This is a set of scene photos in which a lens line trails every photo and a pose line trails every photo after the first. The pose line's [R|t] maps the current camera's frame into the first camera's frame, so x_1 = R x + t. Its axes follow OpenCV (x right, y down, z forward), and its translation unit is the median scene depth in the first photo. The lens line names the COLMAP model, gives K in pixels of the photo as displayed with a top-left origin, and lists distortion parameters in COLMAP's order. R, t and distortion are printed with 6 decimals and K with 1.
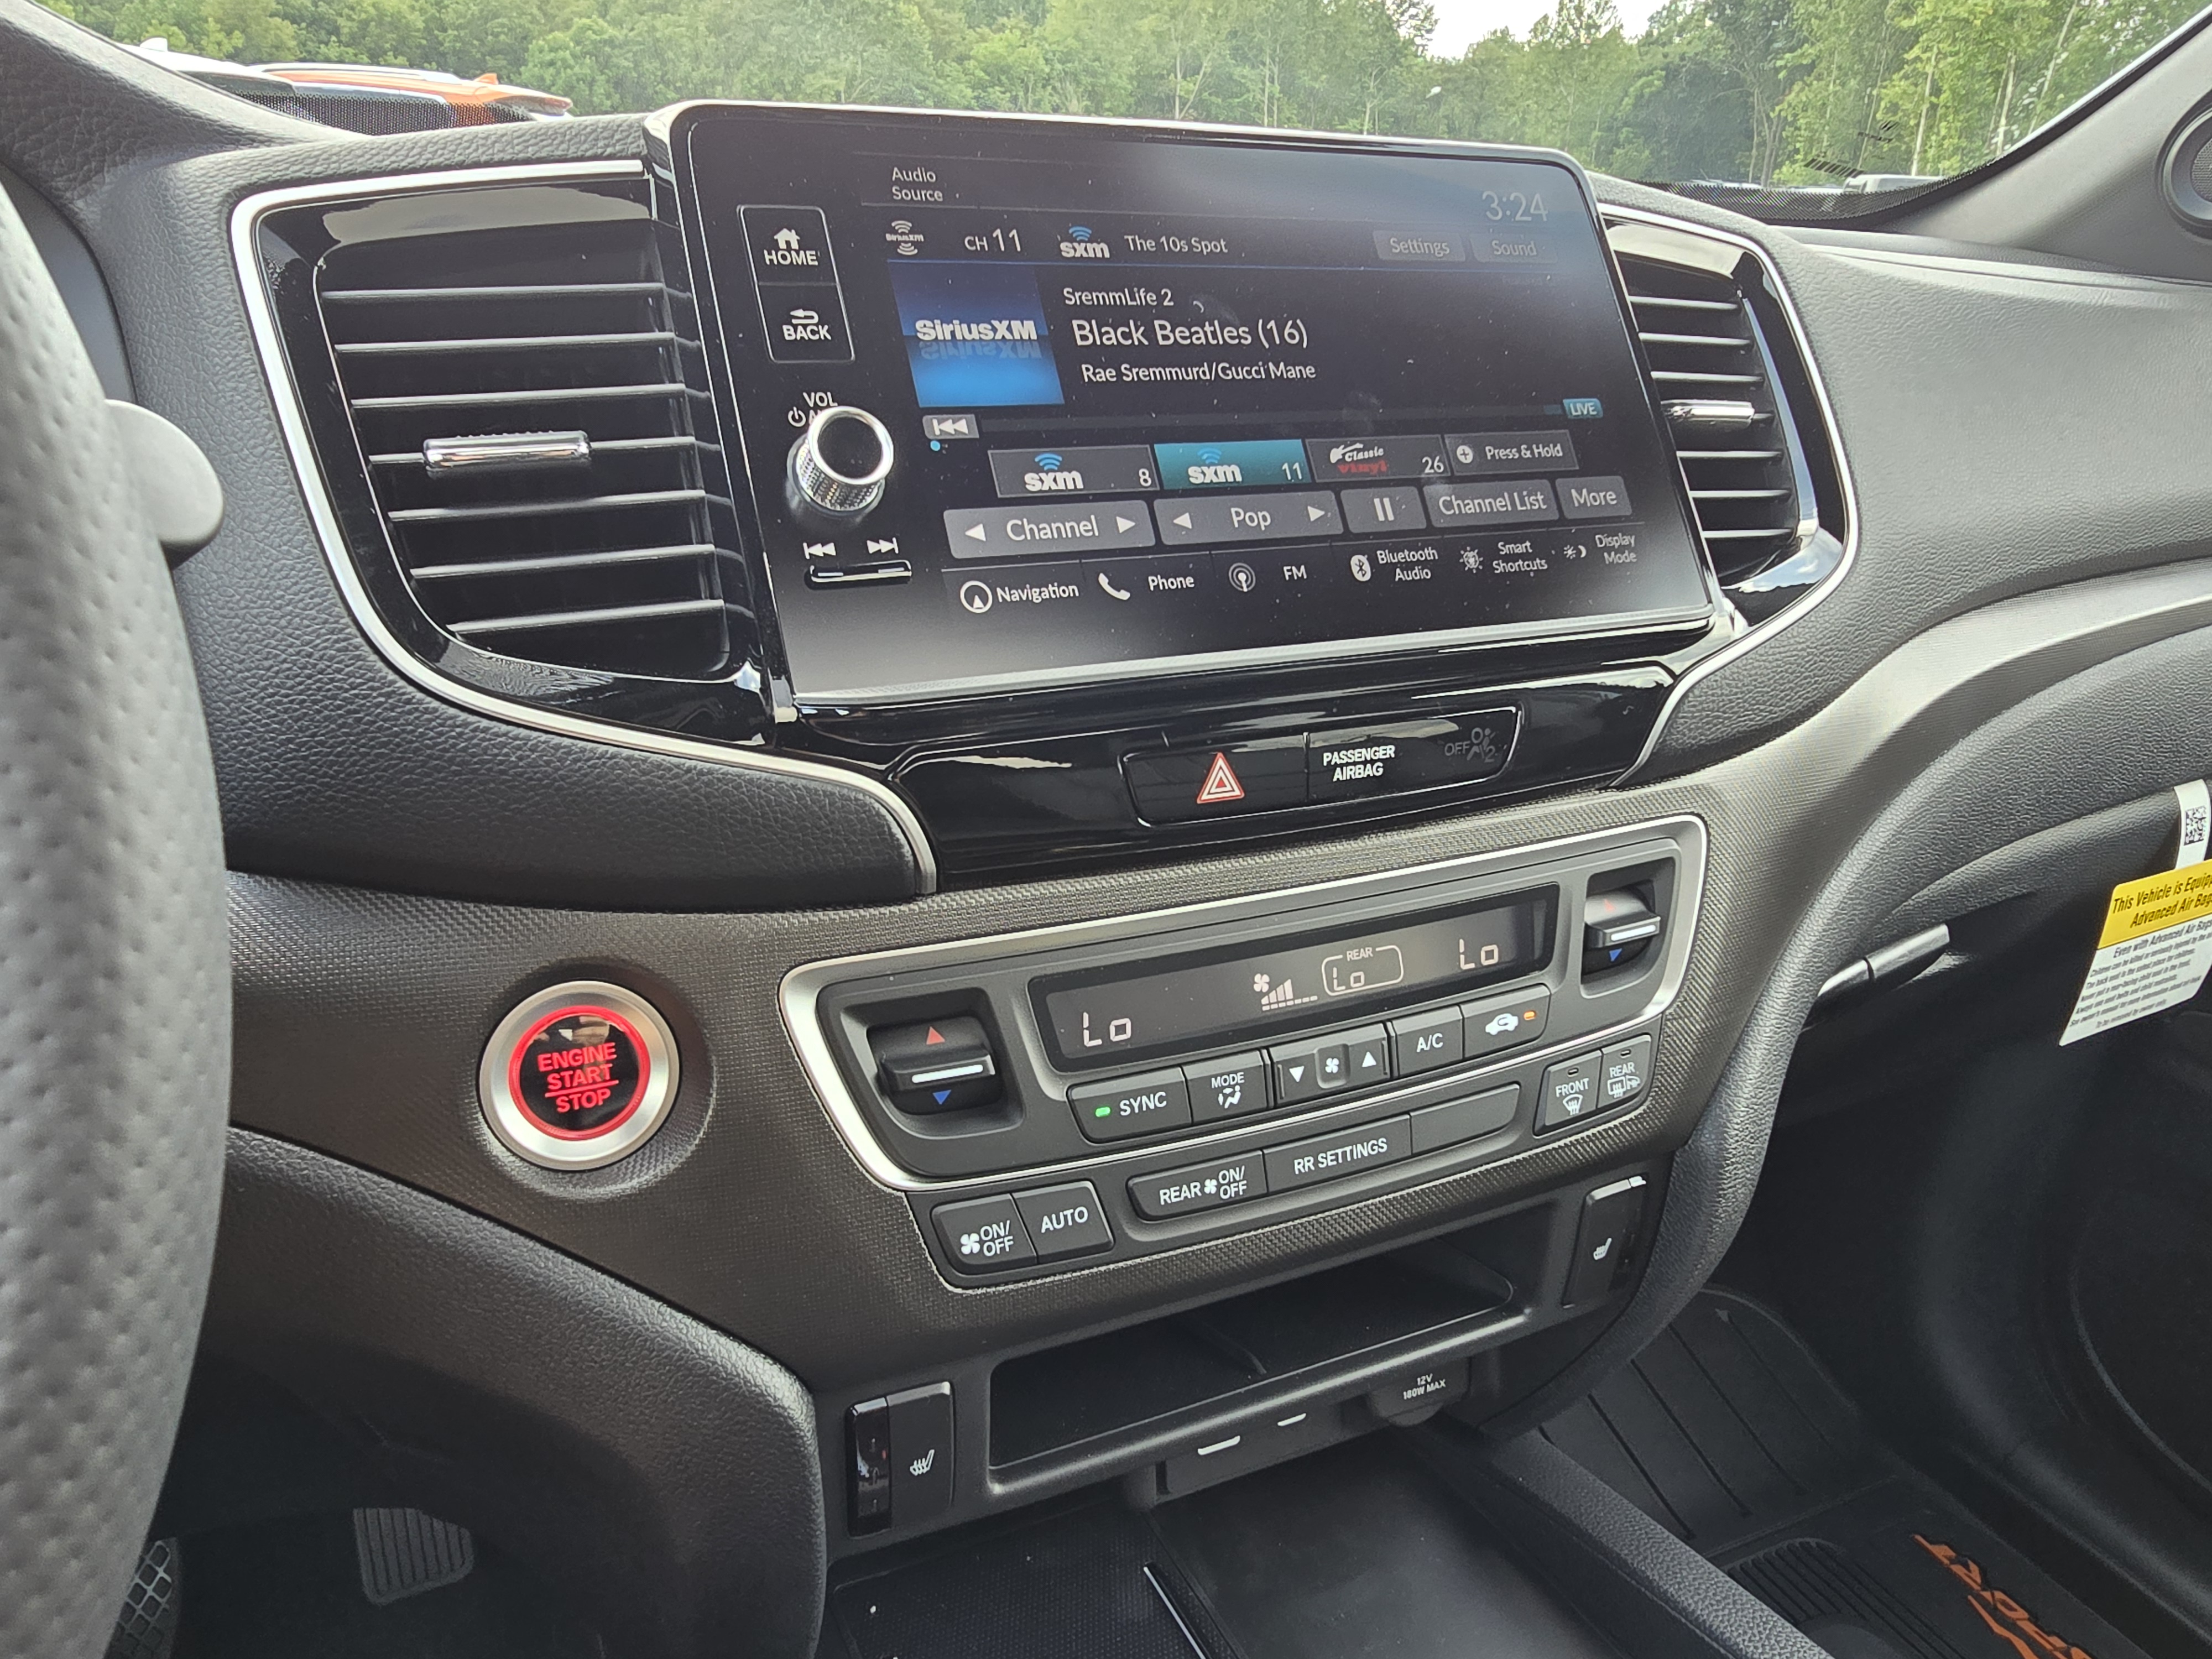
lens RADIAL K [[1549.0, 0, 1071.5], [0, 1549.0, 893.7], [0, 0, 1]] dist [0.002129, 0.003361]
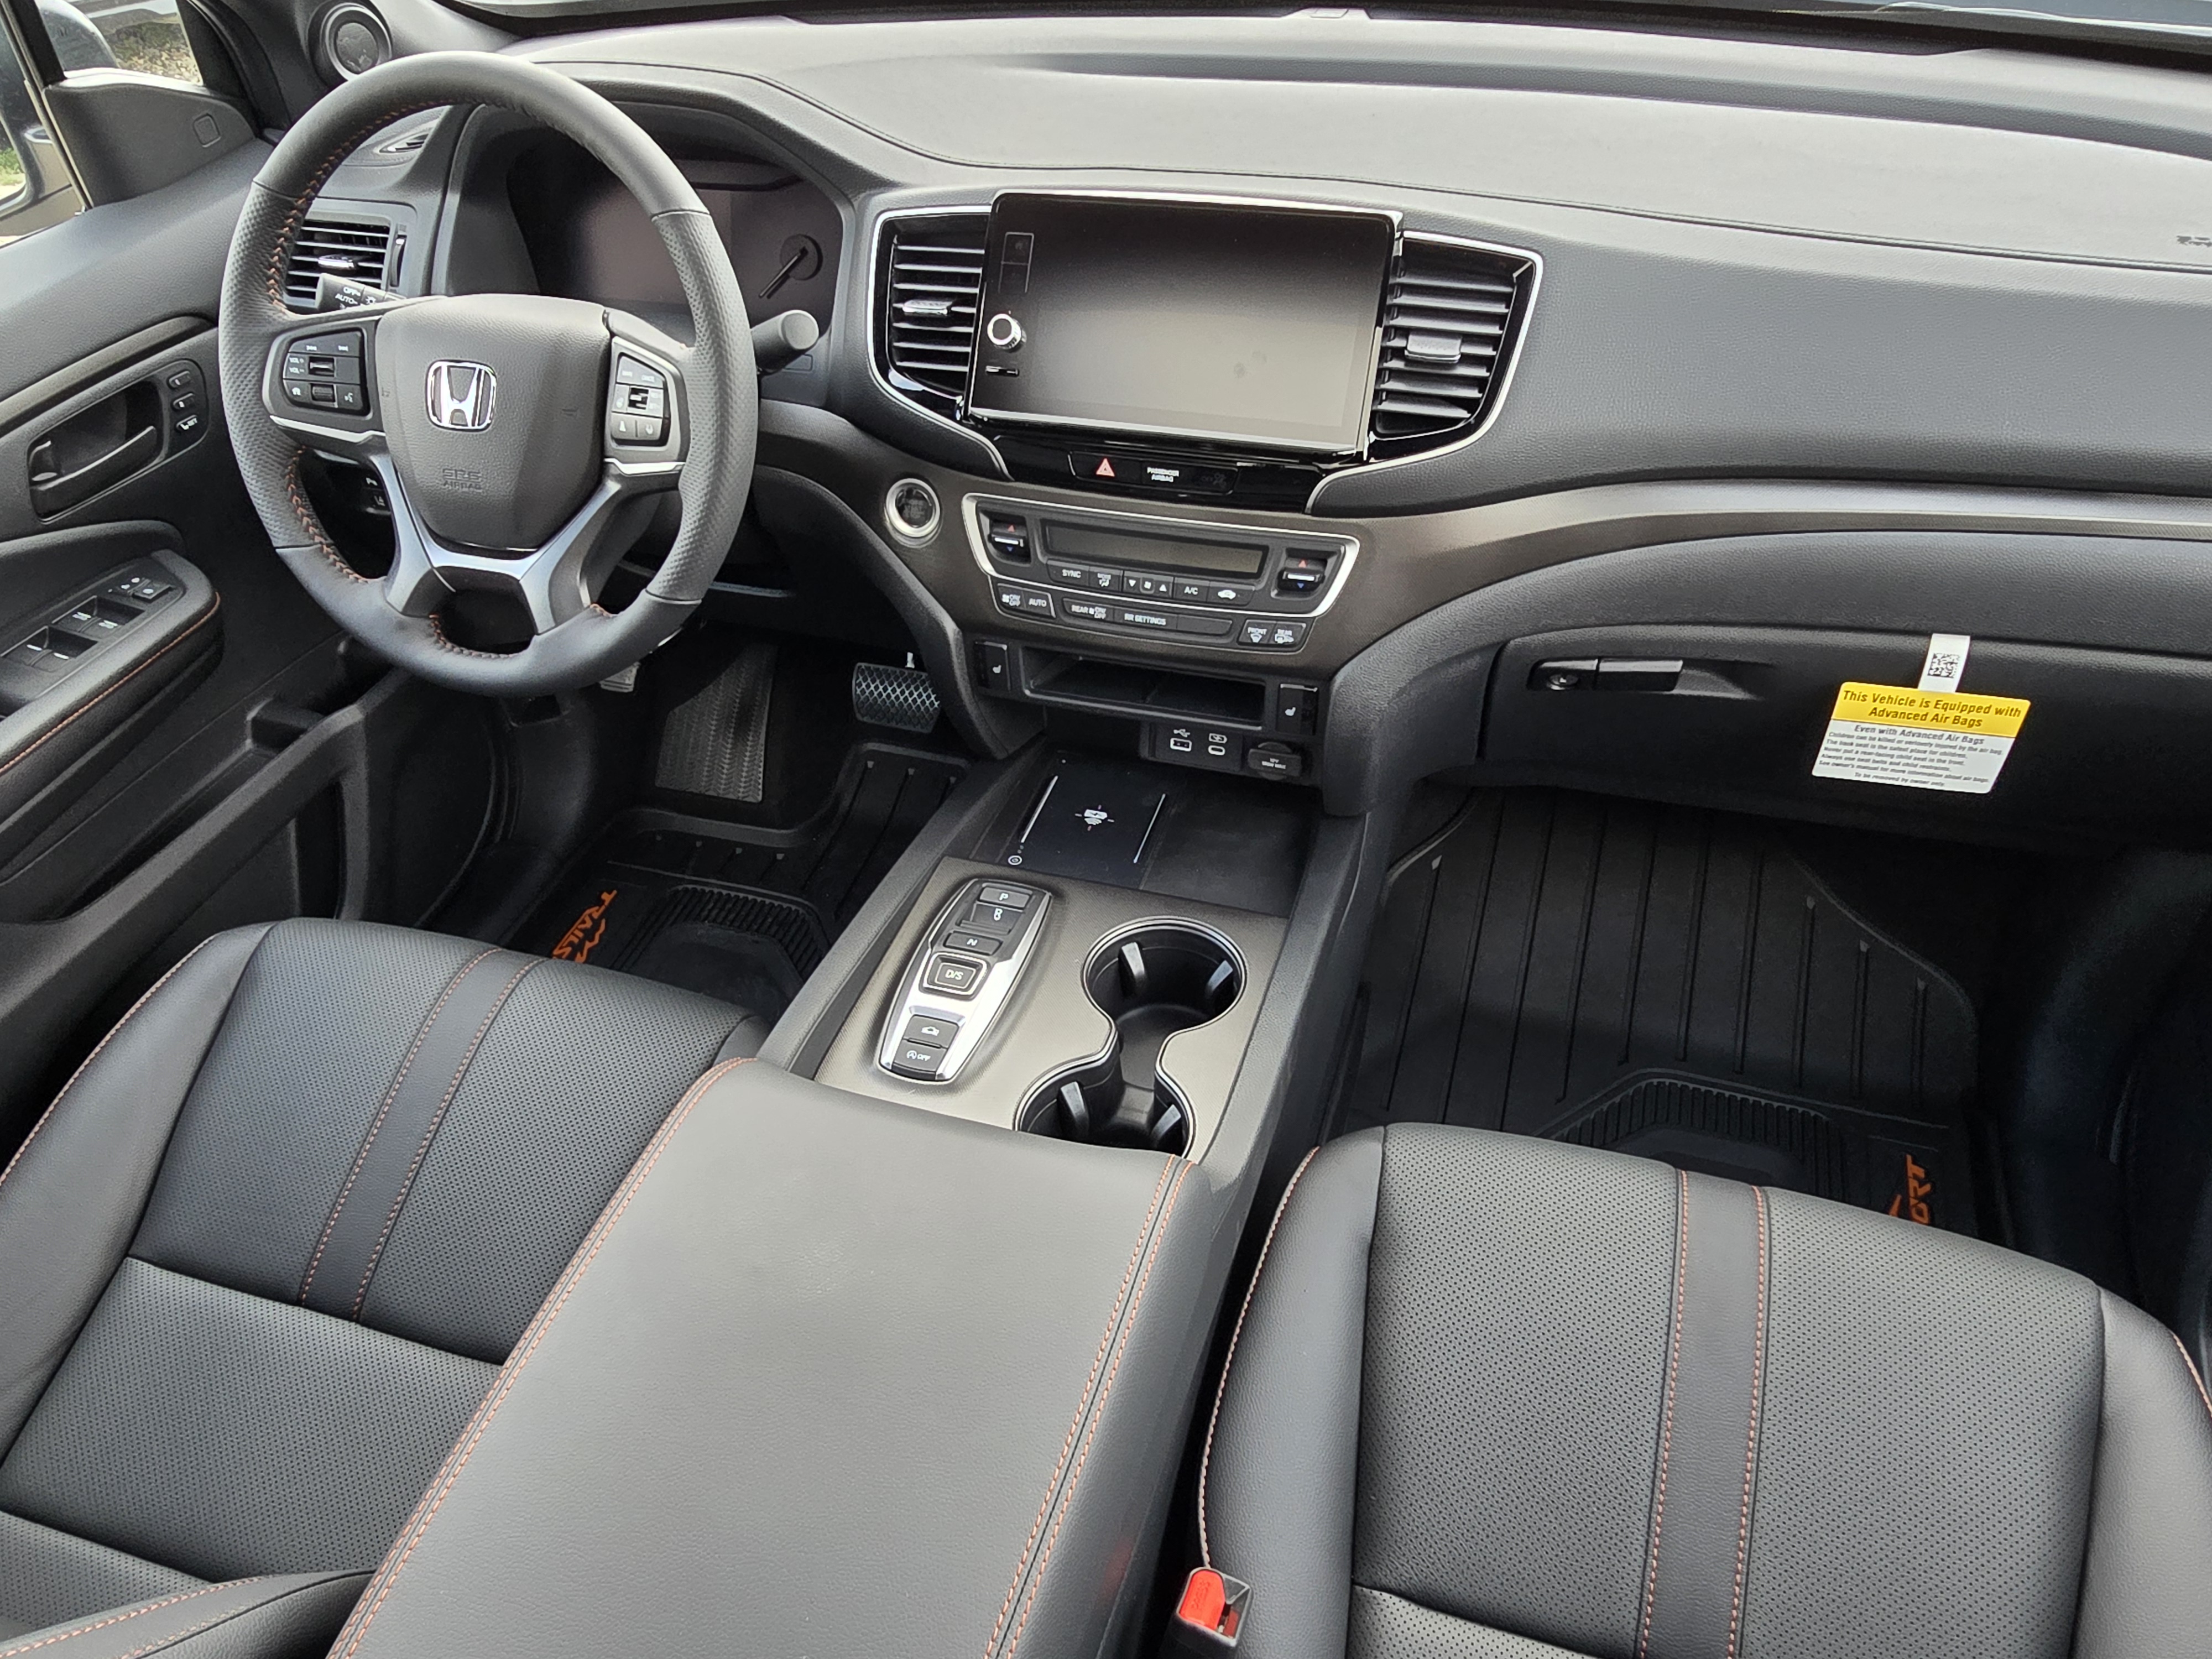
lens RADIAL K [[1549.0, 0, 1071.5], [0, 1549.0, 893.7], [0, 0, 1]] dist [0.002129, 0.003361]
pose [[0.734104, 0.413162, -0.538877, 1.795341], [-0.215895, 0.894425, 0.391653, -0.447517], [0.643801, -0.171173, 0.745801, -1.215207]]
